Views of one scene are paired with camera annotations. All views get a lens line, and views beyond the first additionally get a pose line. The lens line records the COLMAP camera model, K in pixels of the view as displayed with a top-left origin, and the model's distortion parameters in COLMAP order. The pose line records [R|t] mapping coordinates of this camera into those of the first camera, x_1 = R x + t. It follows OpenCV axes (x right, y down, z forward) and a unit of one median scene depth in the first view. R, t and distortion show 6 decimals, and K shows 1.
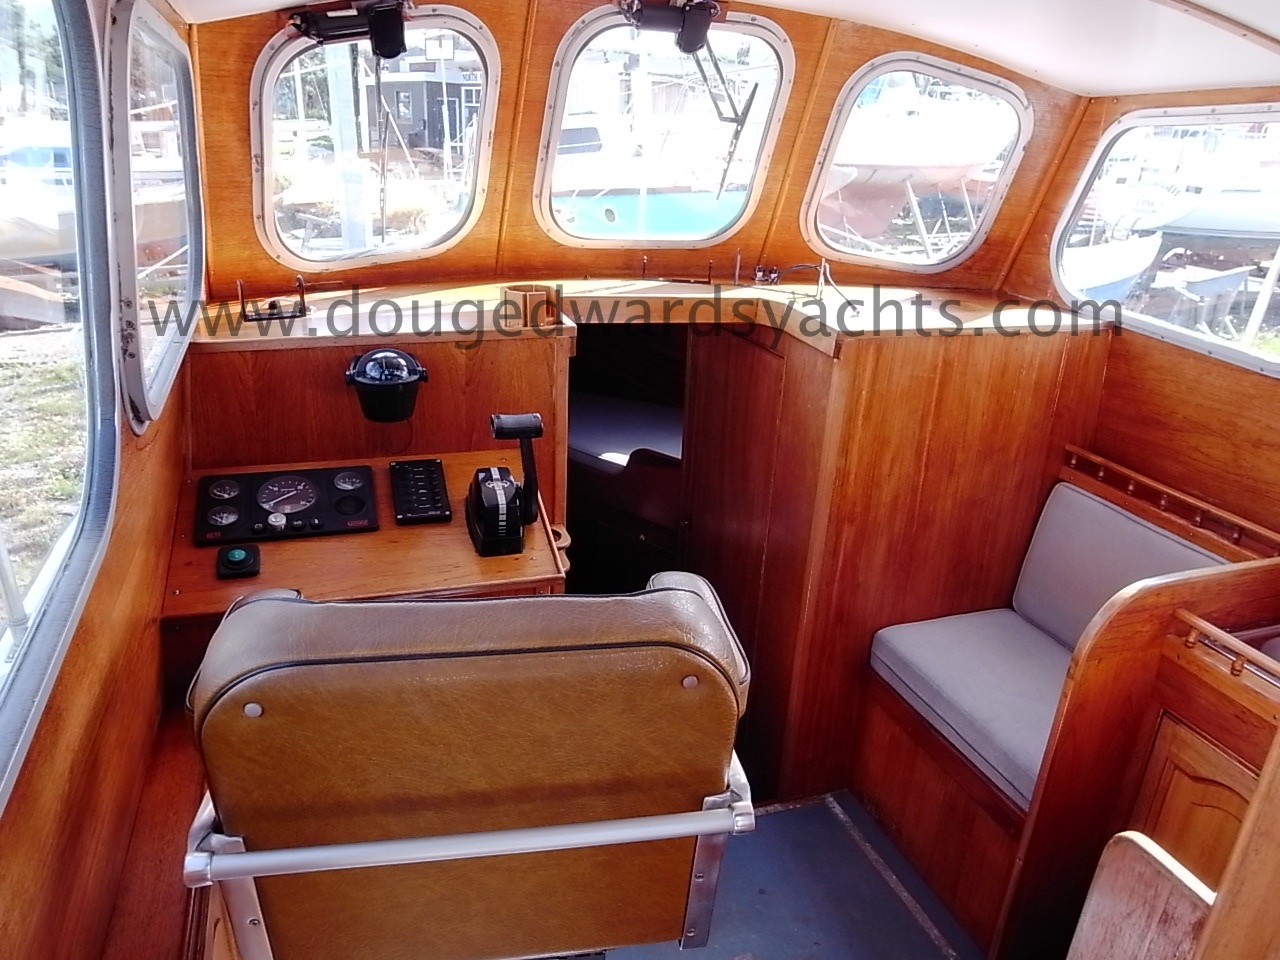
lens RADIAL K [[907.7, 0, 641.4], [0, 907.7, 483.4], [0, 0, 1]] dist [-0.069999, 0.050898]
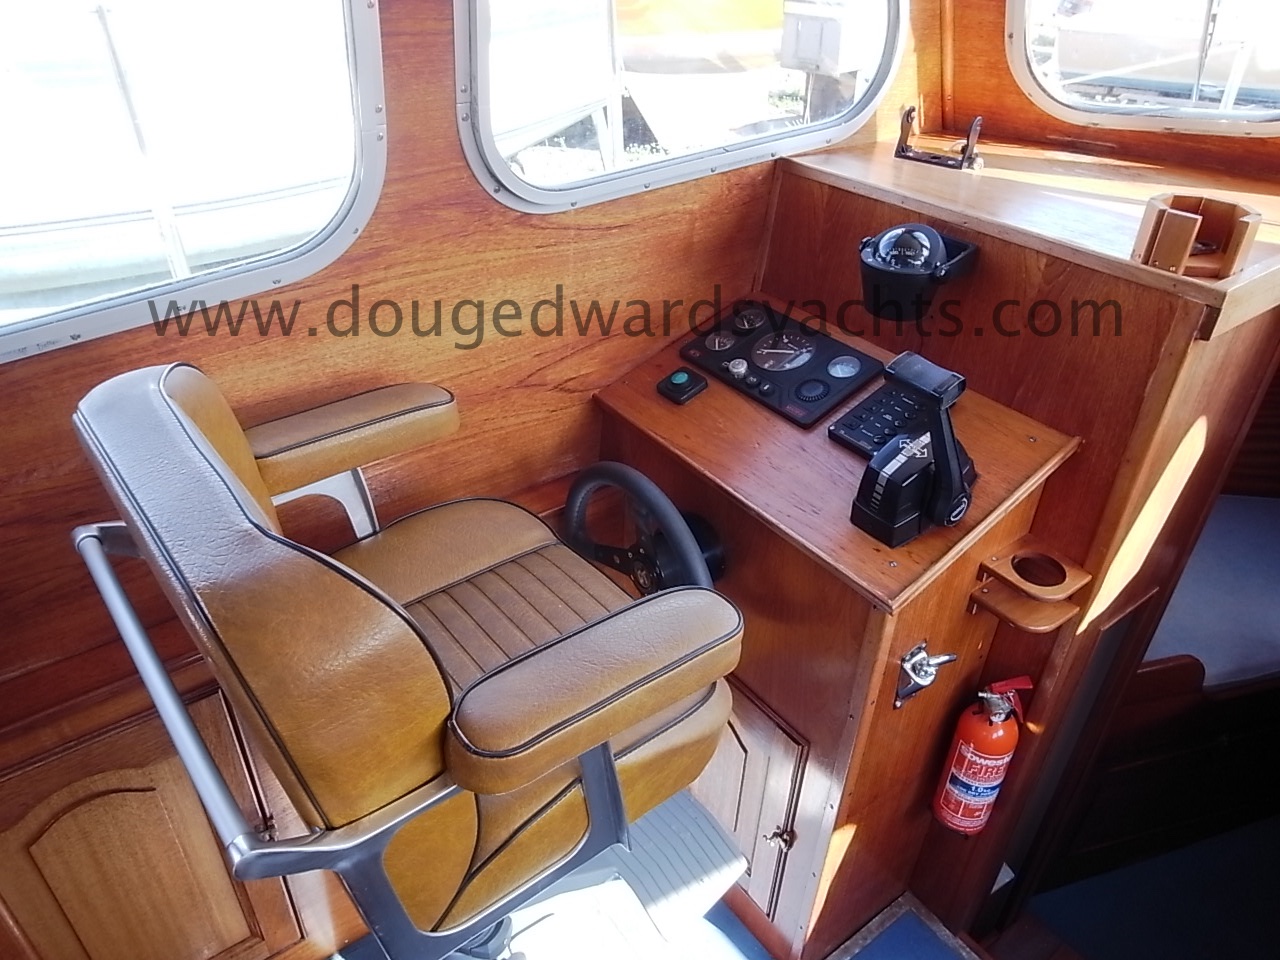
lens RADIAL K [[907.7, 0, 633.7], [0, 907.7, 487.5], [0, 0, 1]] dist [-0.069999, 0.050898]
pose [[0.300971, 0.499026, -0.812643, 0.357790], [-0.357217, 0.849107, 0.389119, -0.166927], [0.884202, 0.173176, 0.433817, 0.496349]]
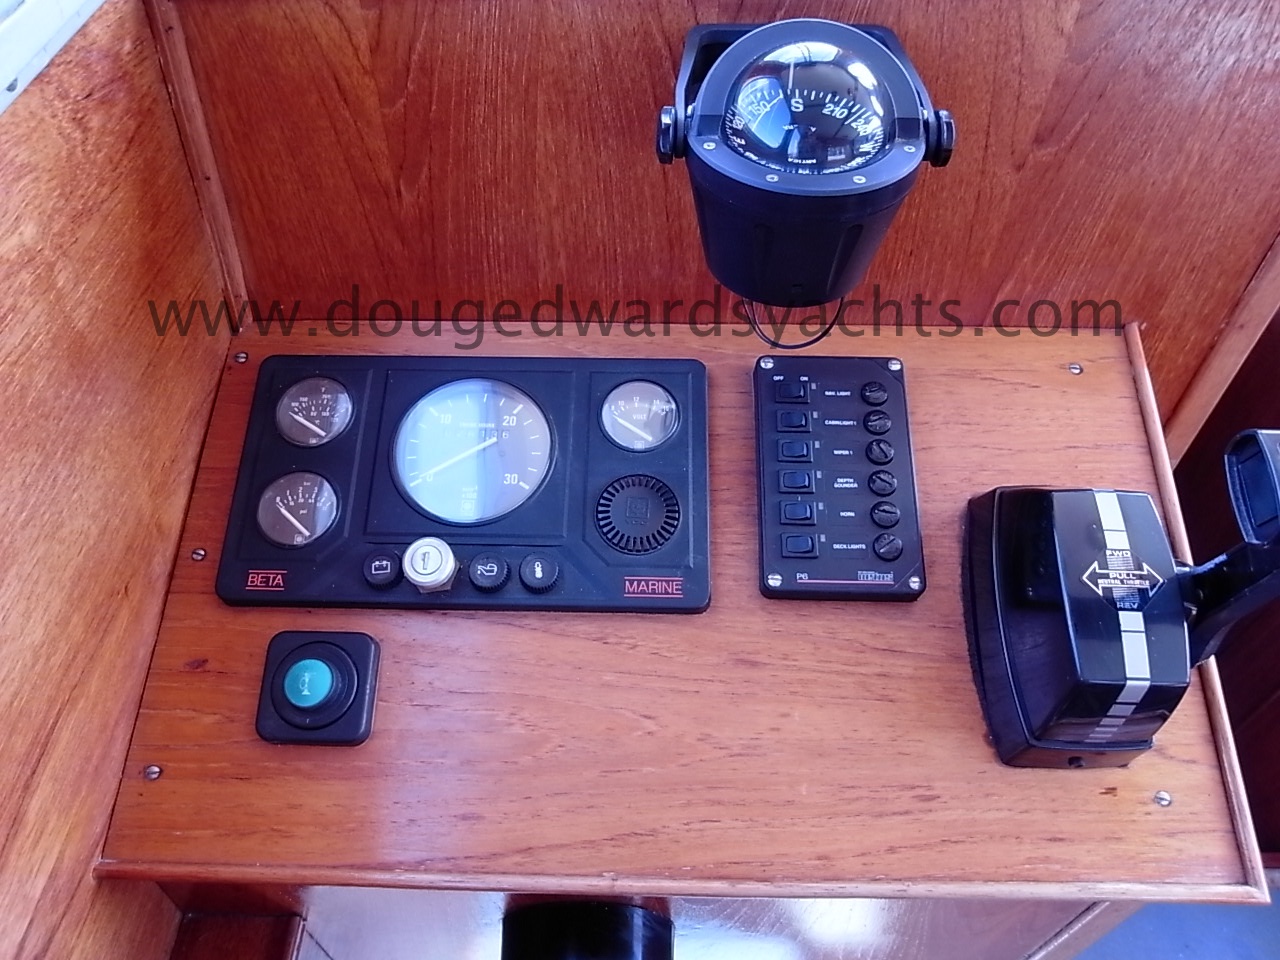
lens RADIAL K [[907.7, 0, 630.5], [0, 907.7, 490.3], [0, 0, 1]] dist [-0.069999, 0.050898]
pose [[0.938254, 0.219722, -0.267212, -0.232396], [-0.079853, 0.889098, 0.450697, -0.138977], [0.336606, -0.401530, 0.851745, 0.700716]]
